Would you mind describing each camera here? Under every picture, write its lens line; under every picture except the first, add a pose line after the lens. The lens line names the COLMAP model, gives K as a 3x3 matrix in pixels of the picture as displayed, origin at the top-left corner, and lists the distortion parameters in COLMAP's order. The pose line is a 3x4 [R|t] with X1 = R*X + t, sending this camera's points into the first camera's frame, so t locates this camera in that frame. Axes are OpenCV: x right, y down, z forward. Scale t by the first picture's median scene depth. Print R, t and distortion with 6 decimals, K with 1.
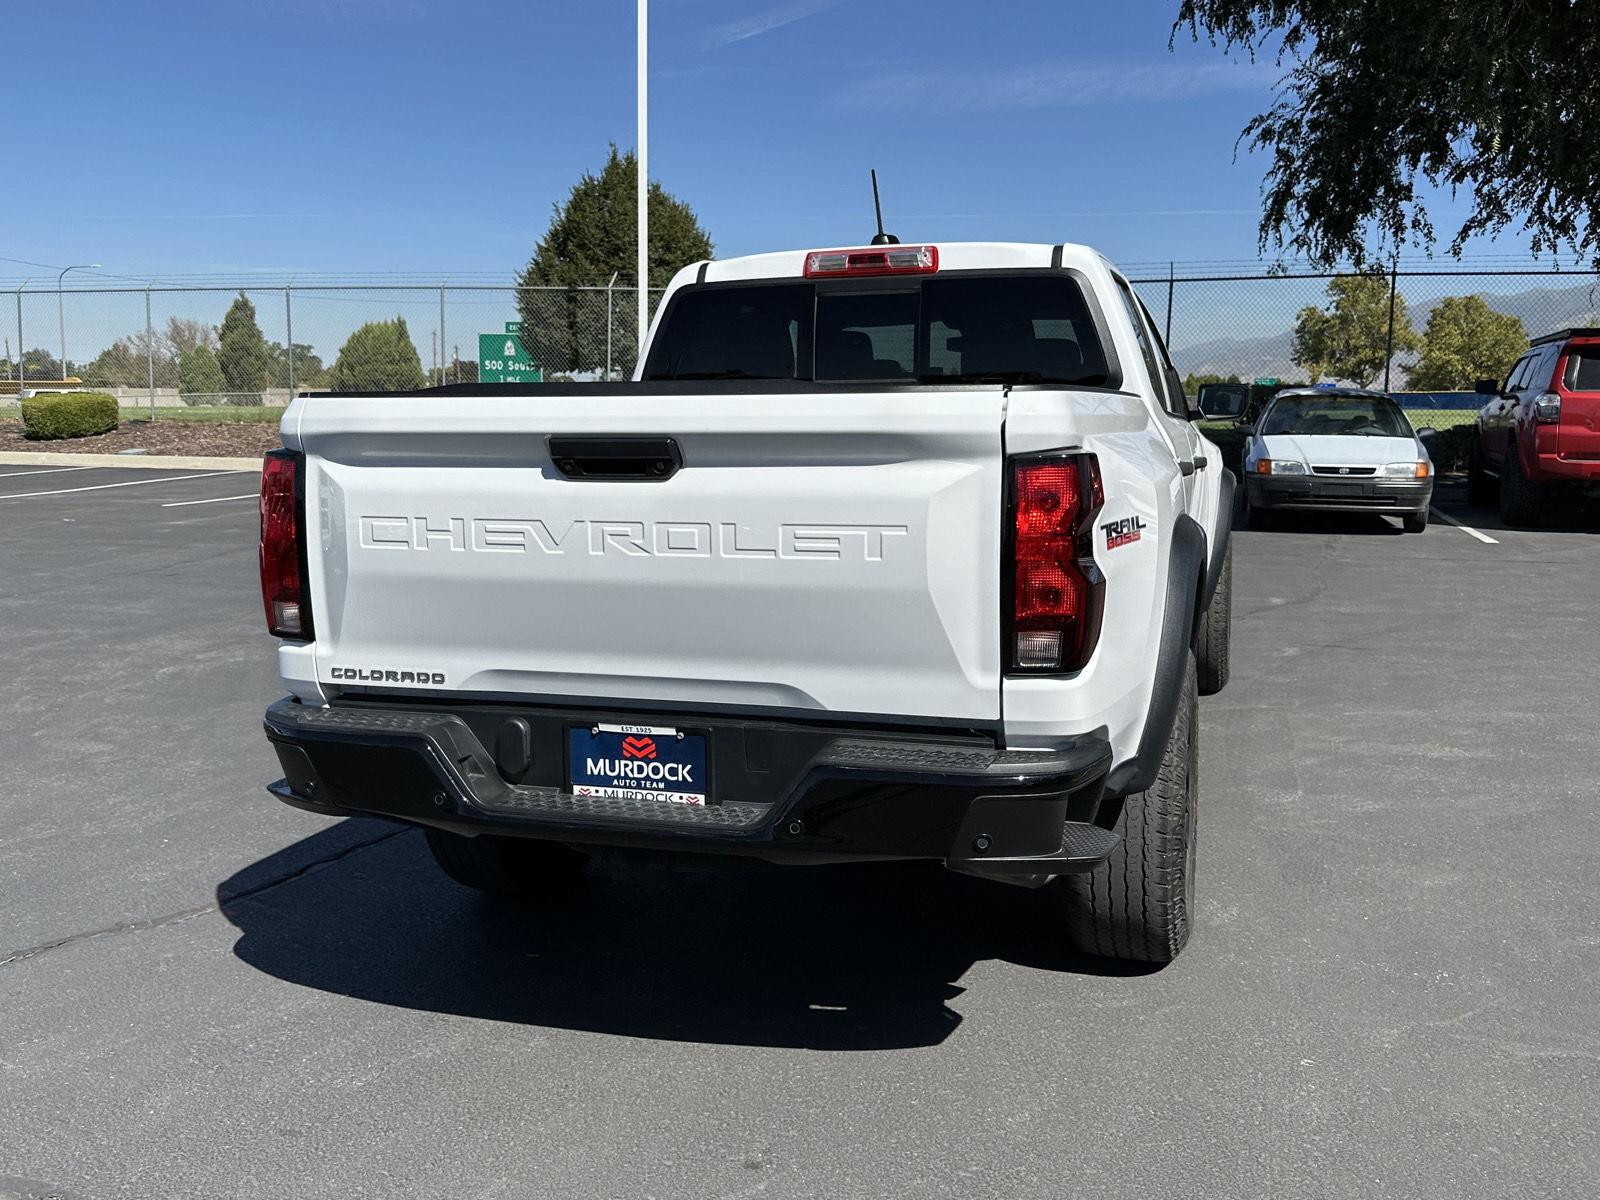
lens RADIAL K [[1401.3, 0, 813.1], [0, 1401.3, 597.1], [0, 0, 1]] dist [0.139715, -0.262235]
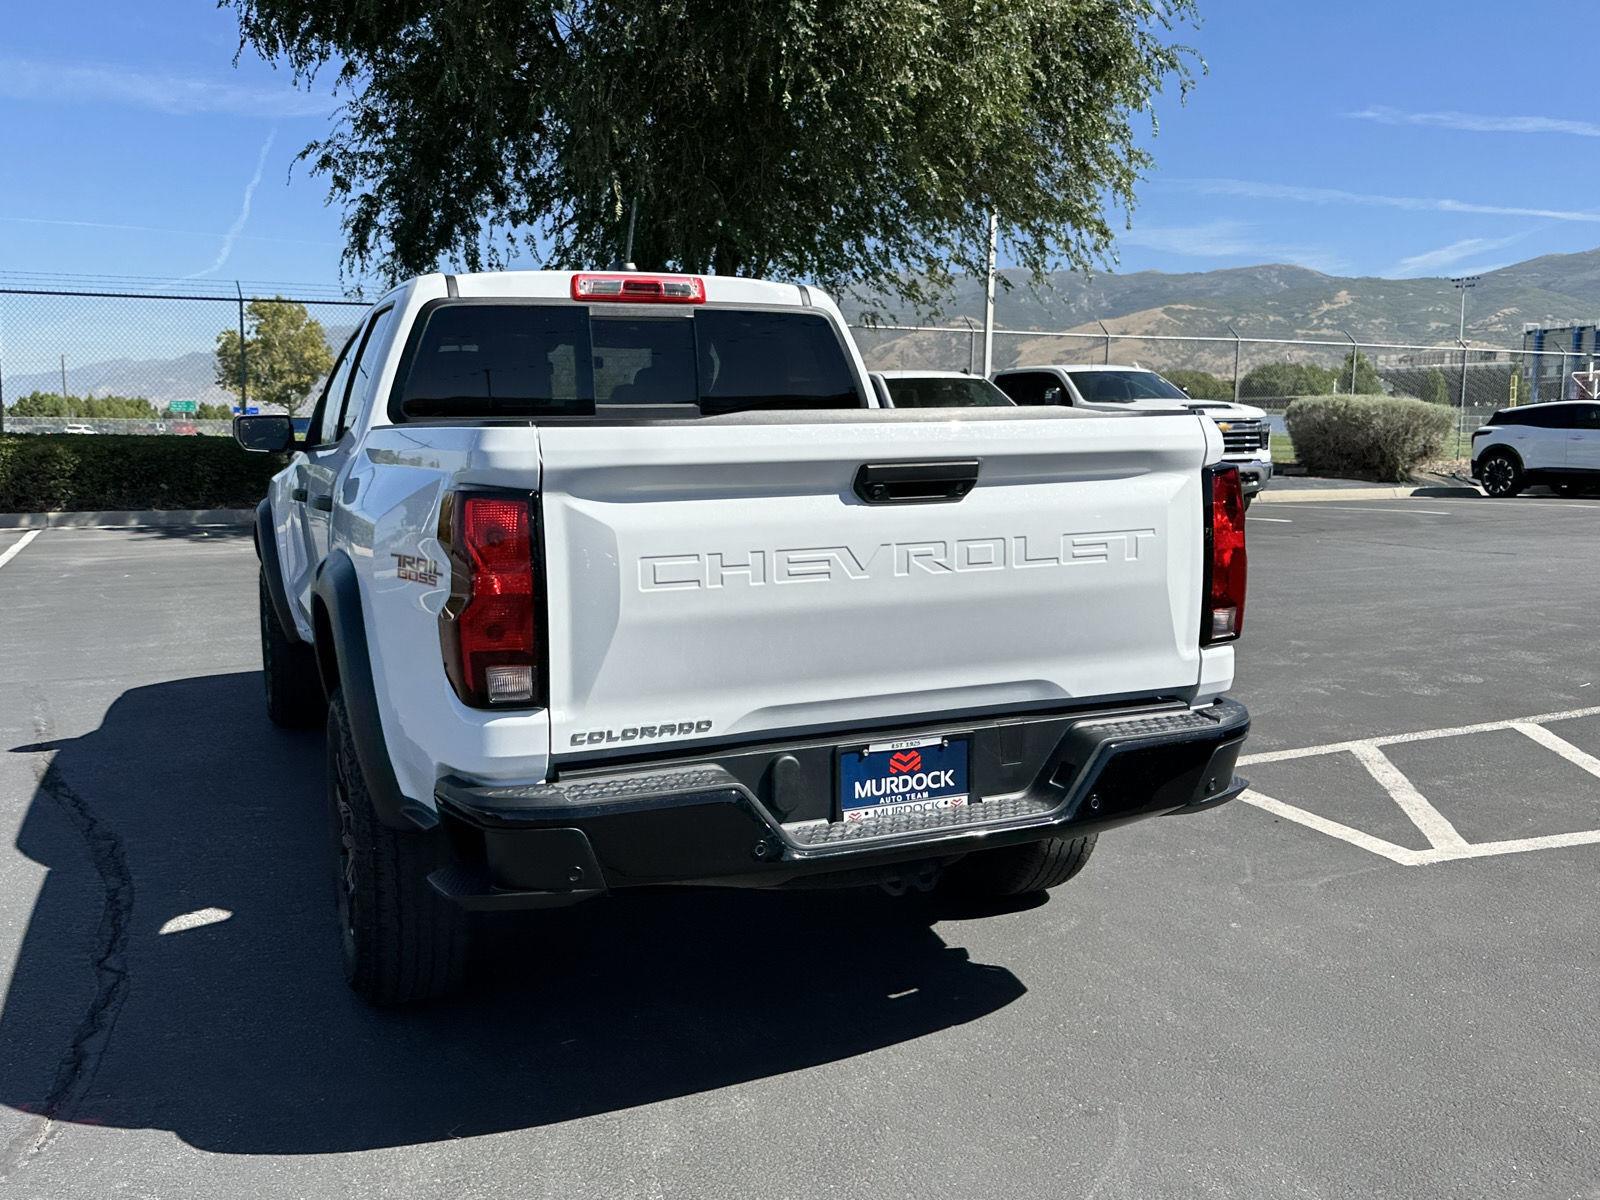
lens RADIAL K [[1401.3, 0, 799.9], [0, 1401.3, 581.0], [0, 0, 1]] dist [0.139715, -0.262235]
pose [[0.757955, -0.076669, 0.647786, -0.823941], [0.094486, 0.995500, 0.007267, -0.038833], [-0.645427, 0.055699, 0.761788, 0.255454]]
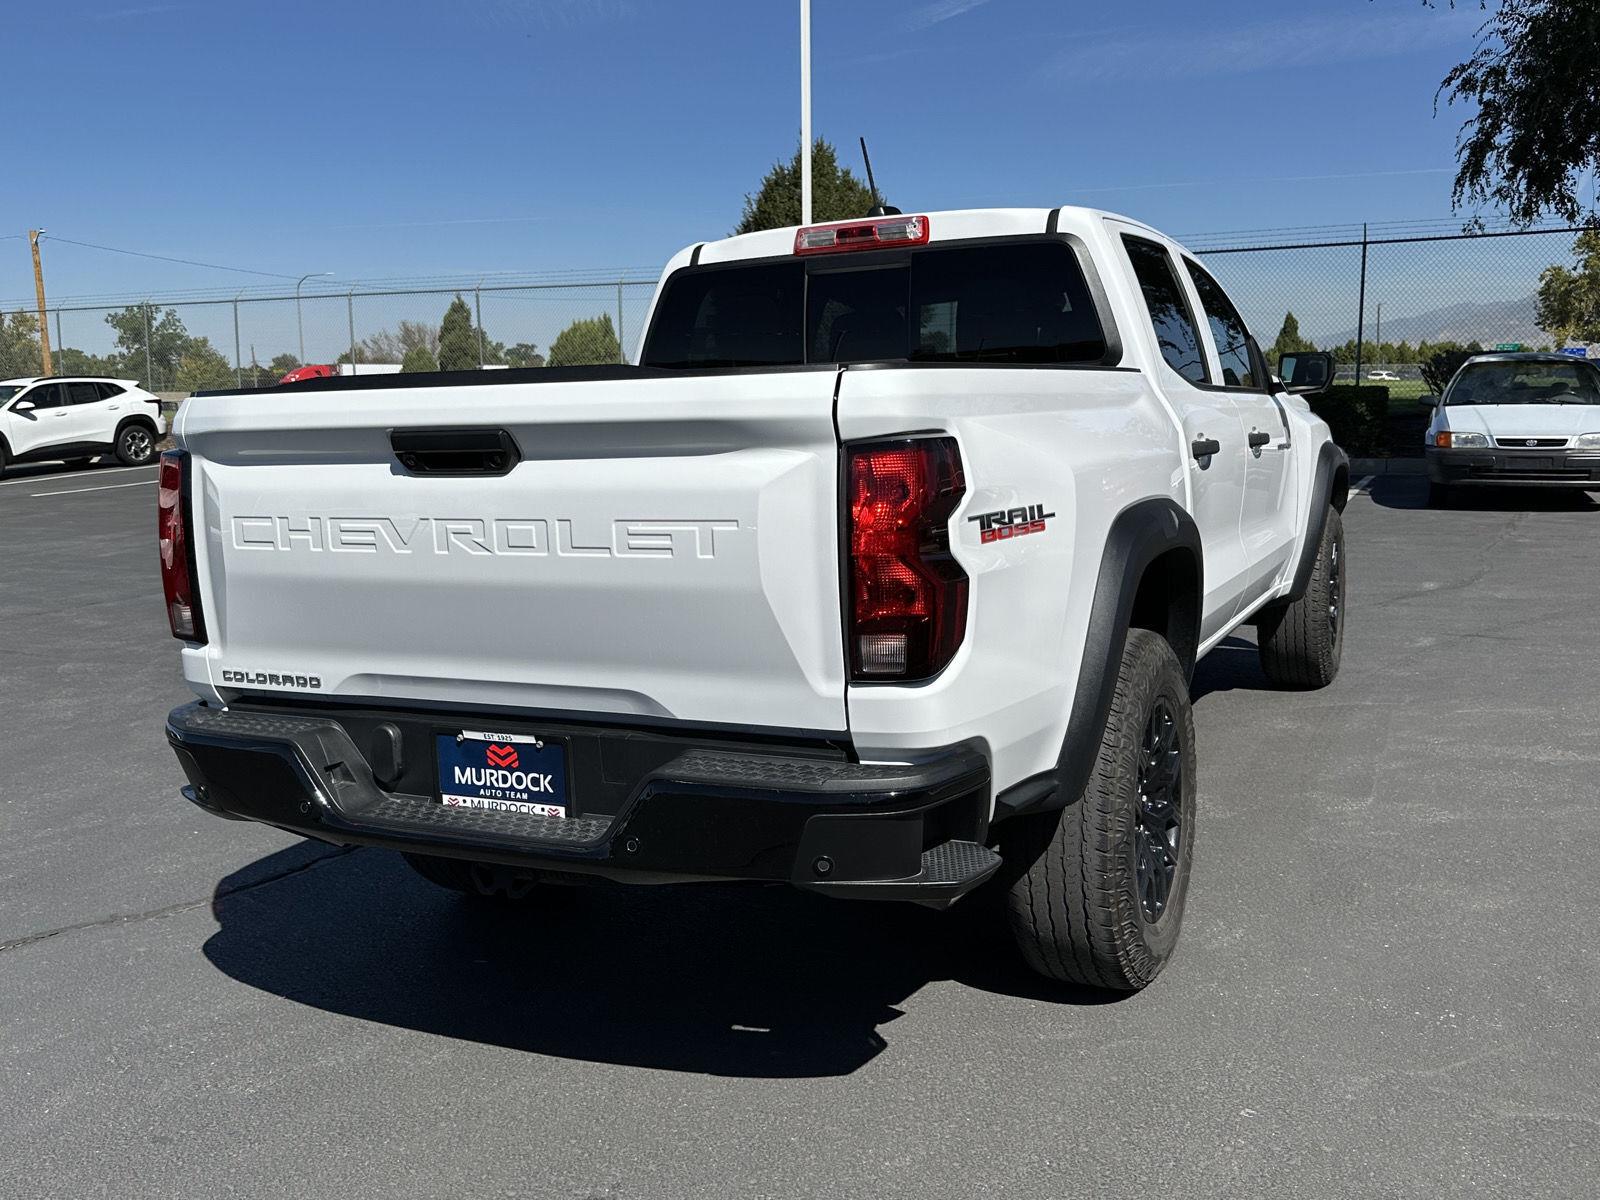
lens RADIAL K [[1401.3, 0, 814.6], [0, 1401.3, 602.4], [0, 0, 1]] dist [0.139715, -0.262235]
pose [[0.989589, -0.005927, -0.143800, 0.219478], [0.007986, 0.999874, 0.013742, -0.008170], [0.143701, -0.014747, 0.989511, 0.085973]]
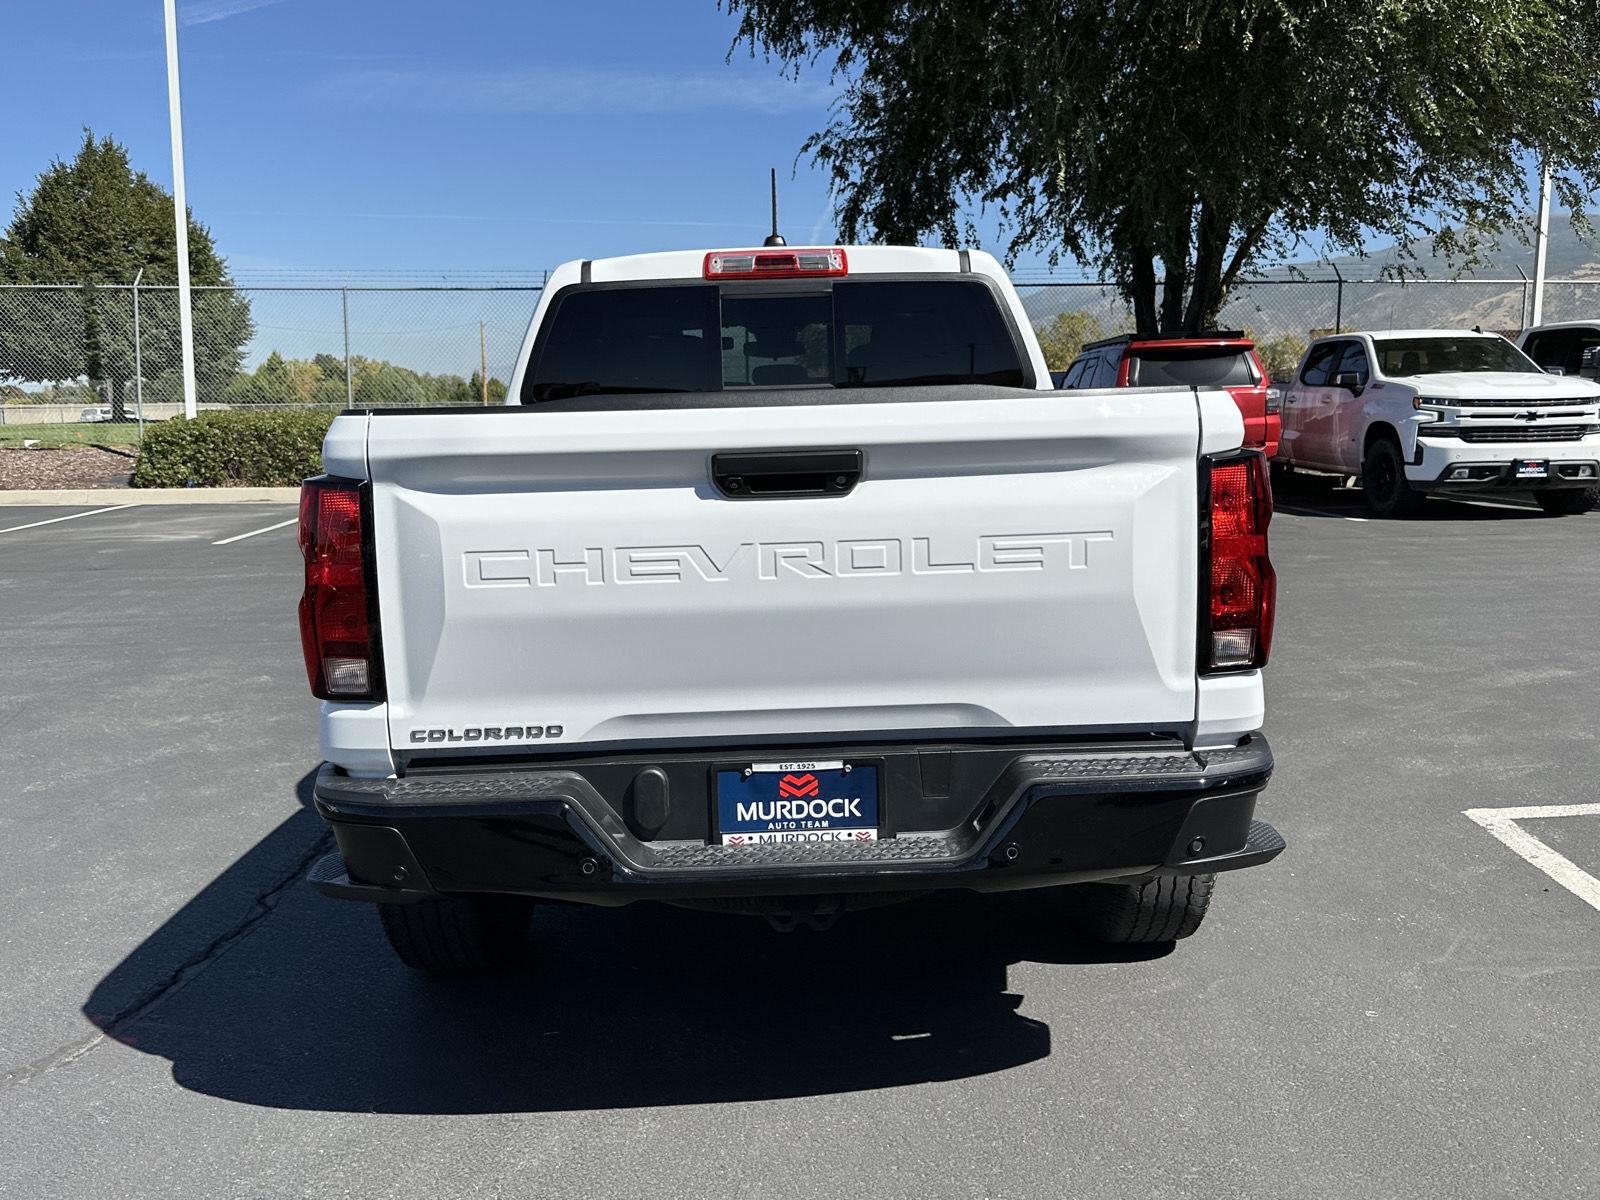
lens RADIAL K [[1401.3, 0, 809.0], [0, 1401.3, 597.2], [0, 0, 1]] dist [0.139715, -0.262235]
pose [[0.944935, -0.061943, 0.321342, -0.399684], [0.063022, 0.997987, 0.007054, -0.022251], [-0.321132, 0.013586, 0.946937, 0.120426]]
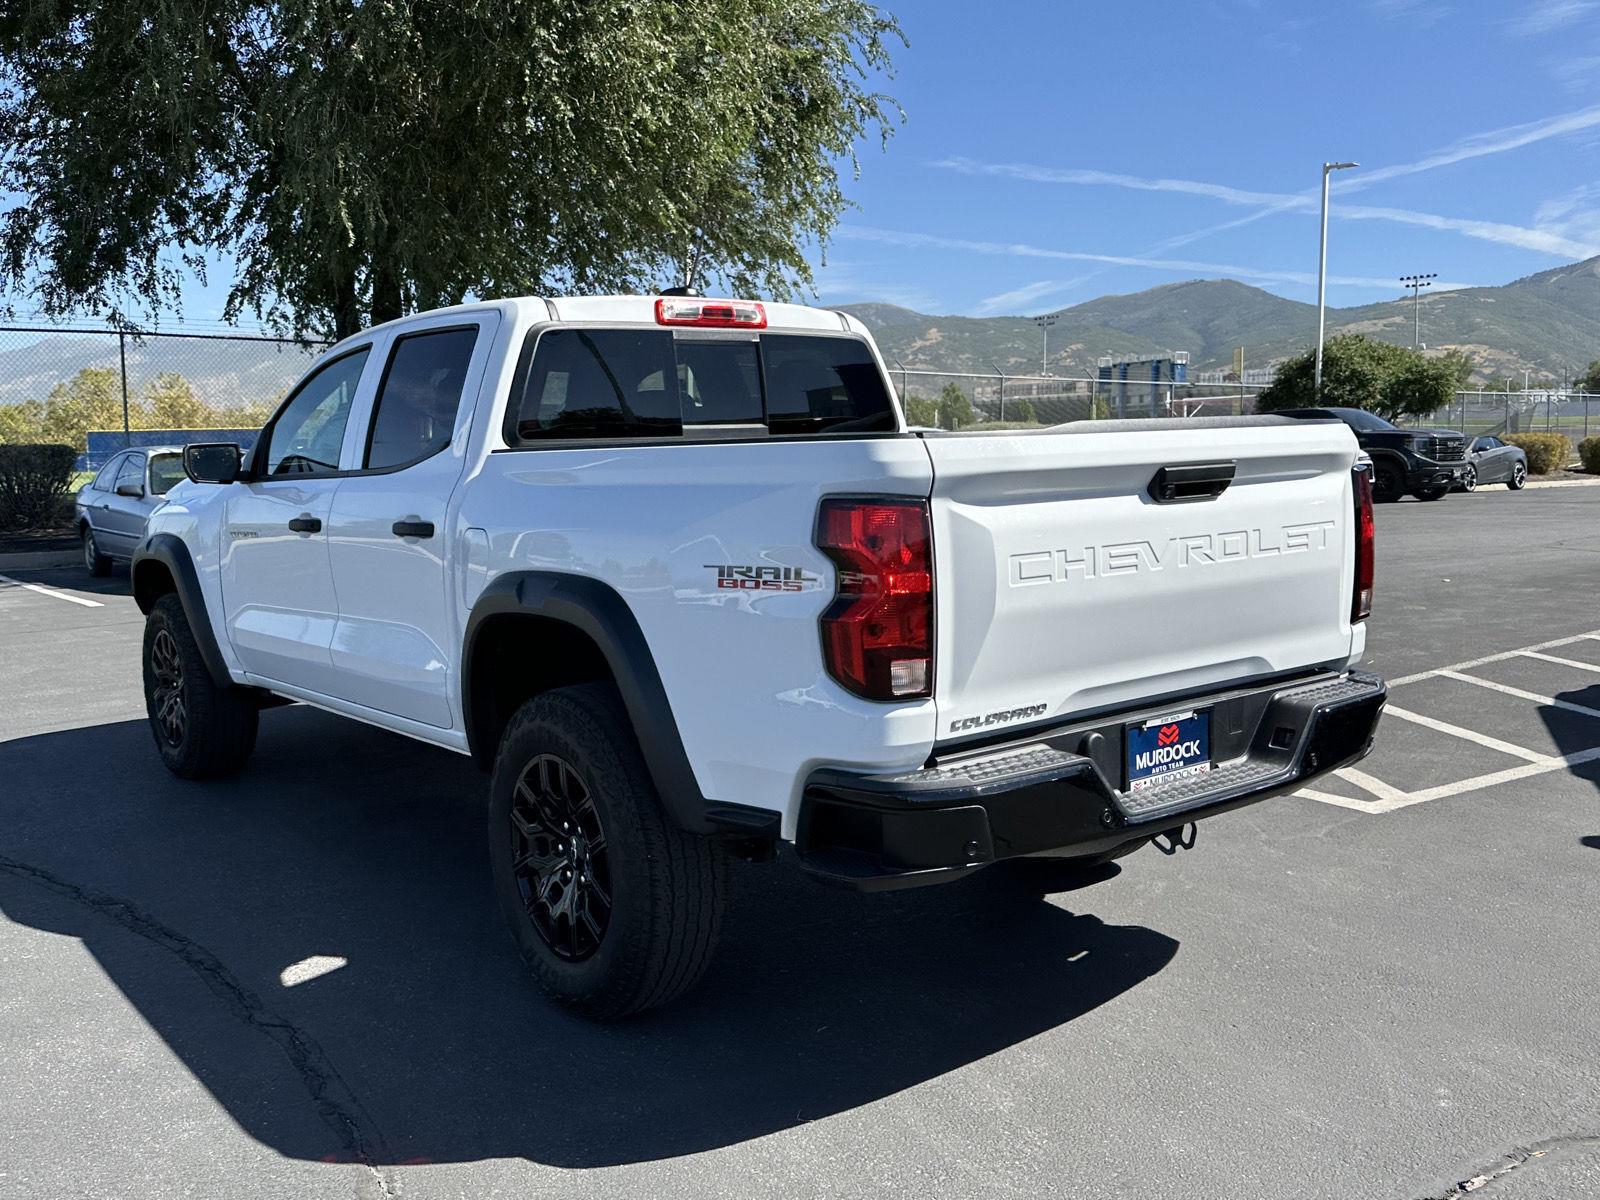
lens RADIAL K [[1401.3, 0, 800.7], [0, 1401.3, 585.5], [0, 0, 1]] dist [0.139715, -0.262235]
pose [[0.562144, -0.091295, 0.821985, -1.209813], [0.133295, 0.990896, 0.018897, -0.074313], [-0.816227, 0.098943, 0.569196, 0.566616]]
